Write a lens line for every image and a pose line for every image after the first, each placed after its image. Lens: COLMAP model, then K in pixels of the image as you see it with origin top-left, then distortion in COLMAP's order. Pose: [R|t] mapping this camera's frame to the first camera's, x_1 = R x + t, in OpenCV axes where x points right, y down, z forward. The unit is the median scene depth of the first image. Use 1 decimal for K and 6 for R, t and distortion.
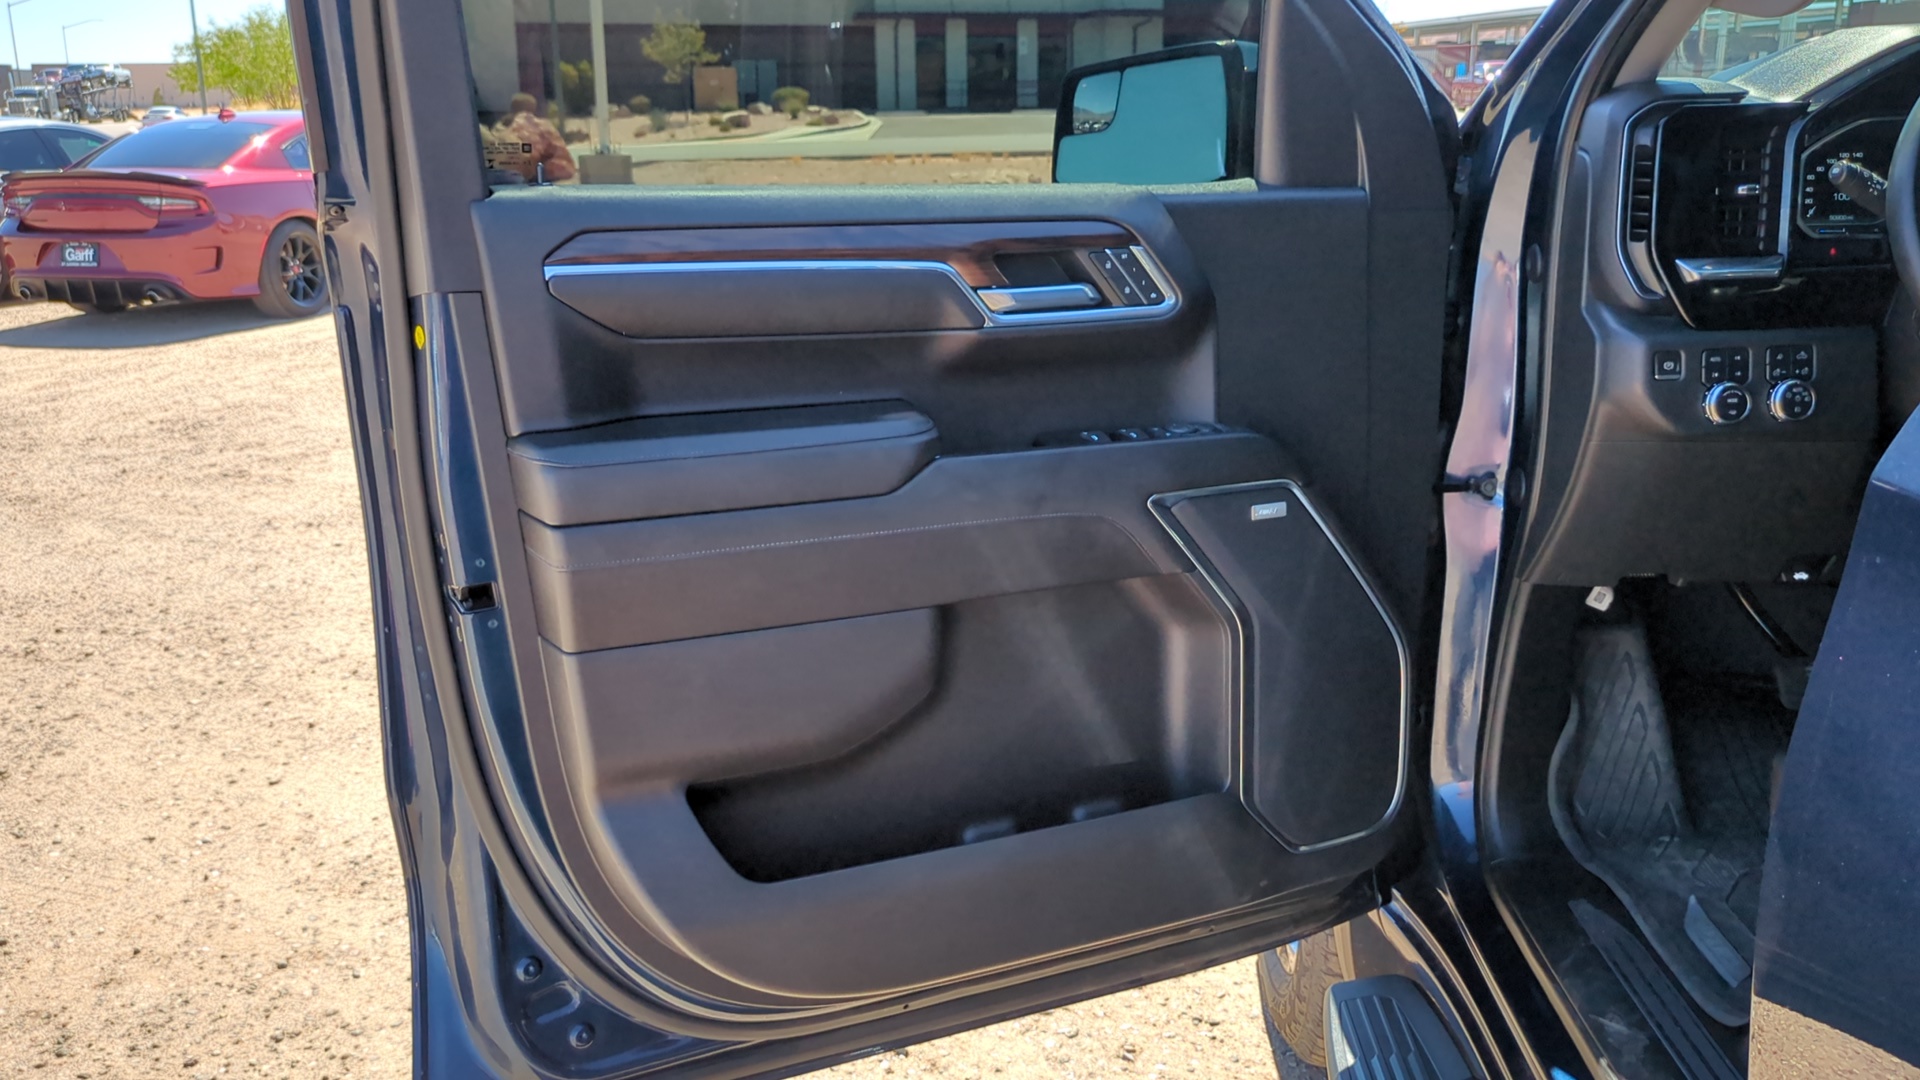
lens RADIAL K [[1650.3, 0, 985.1], [0, 1650.3, 549.0], [0, 0, 1]] dist [0.056428, -0.075759]
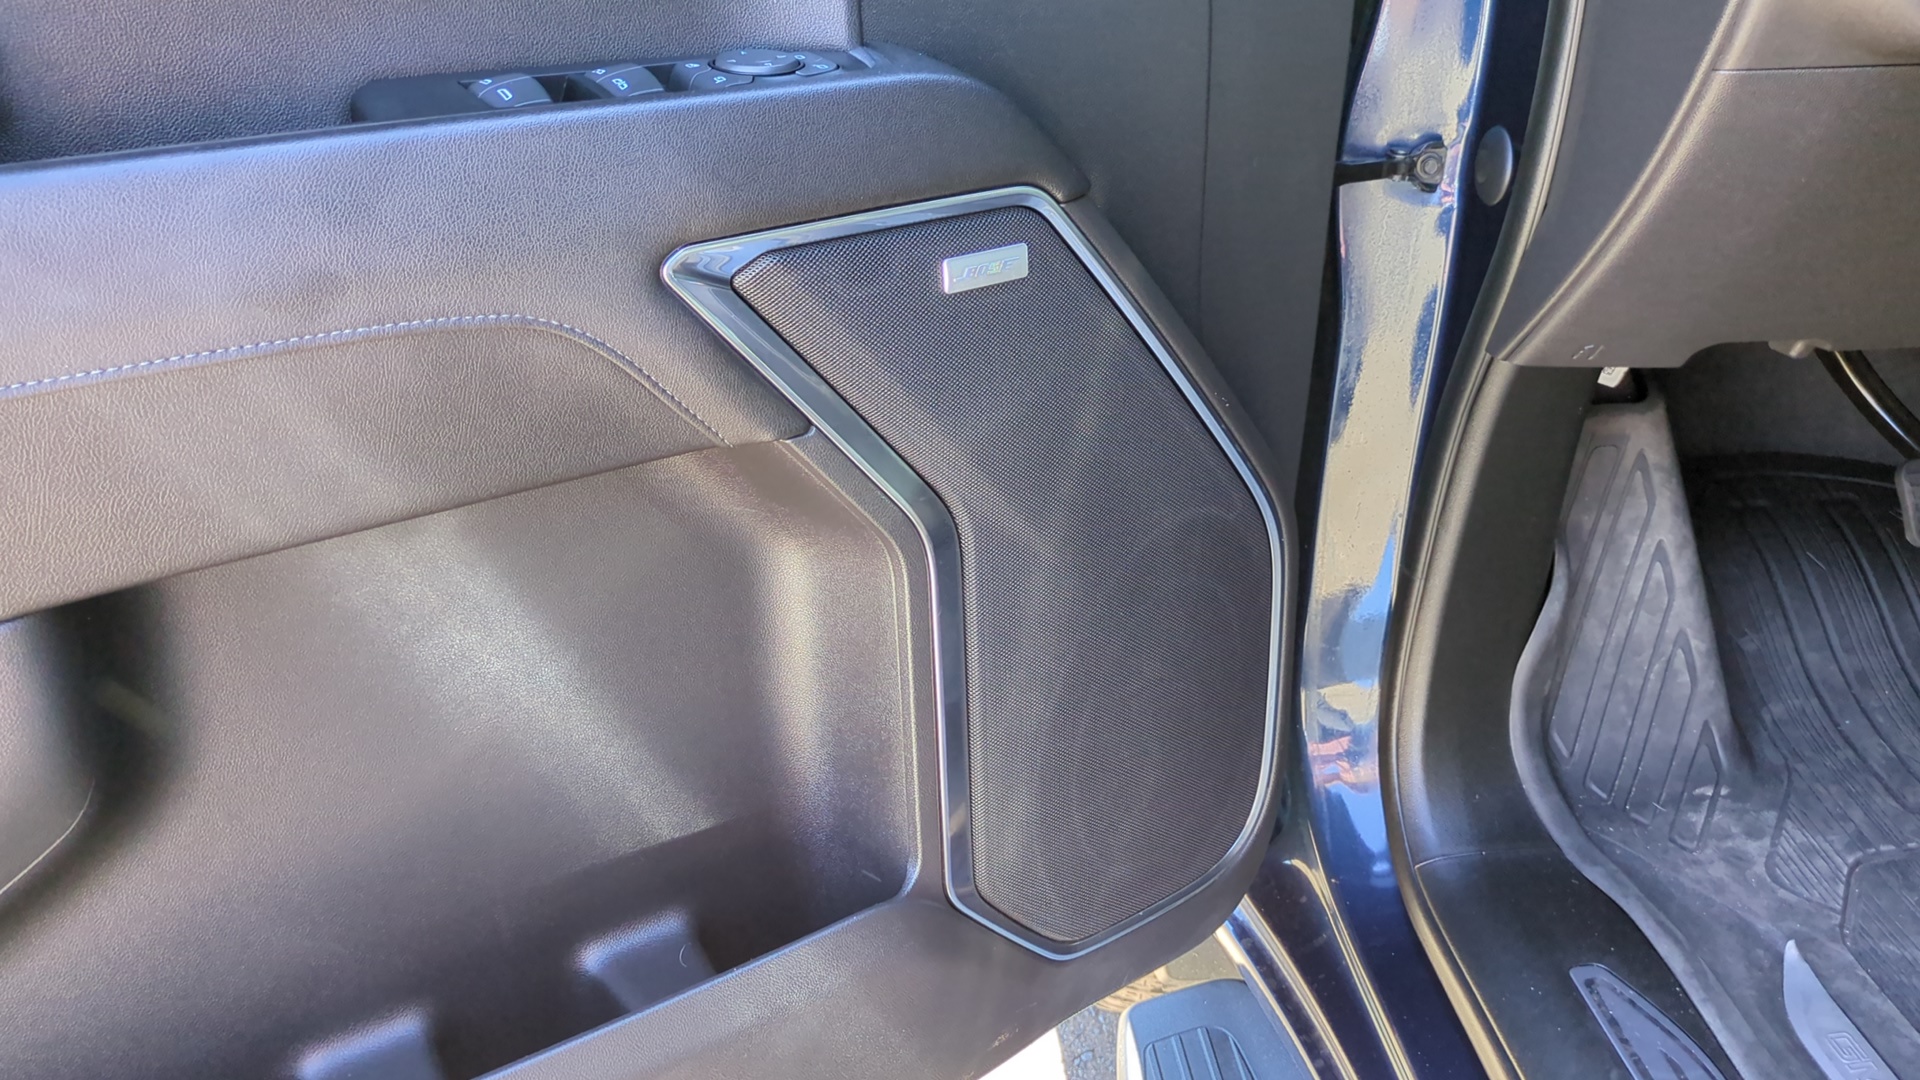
lens RADIAL K [[1650.3, 0, 976.3], [0, 1650.3, 548.2], [0, 0, 1]] dist [0.056428, -0.075759]
pose [[0.990640, -0.059523, 0.122839, 0.100648], [0.031013, 0.974528, 0.222111, -0.040749], [-0.132931, -0.216223, 0.967252, 0.514933]]
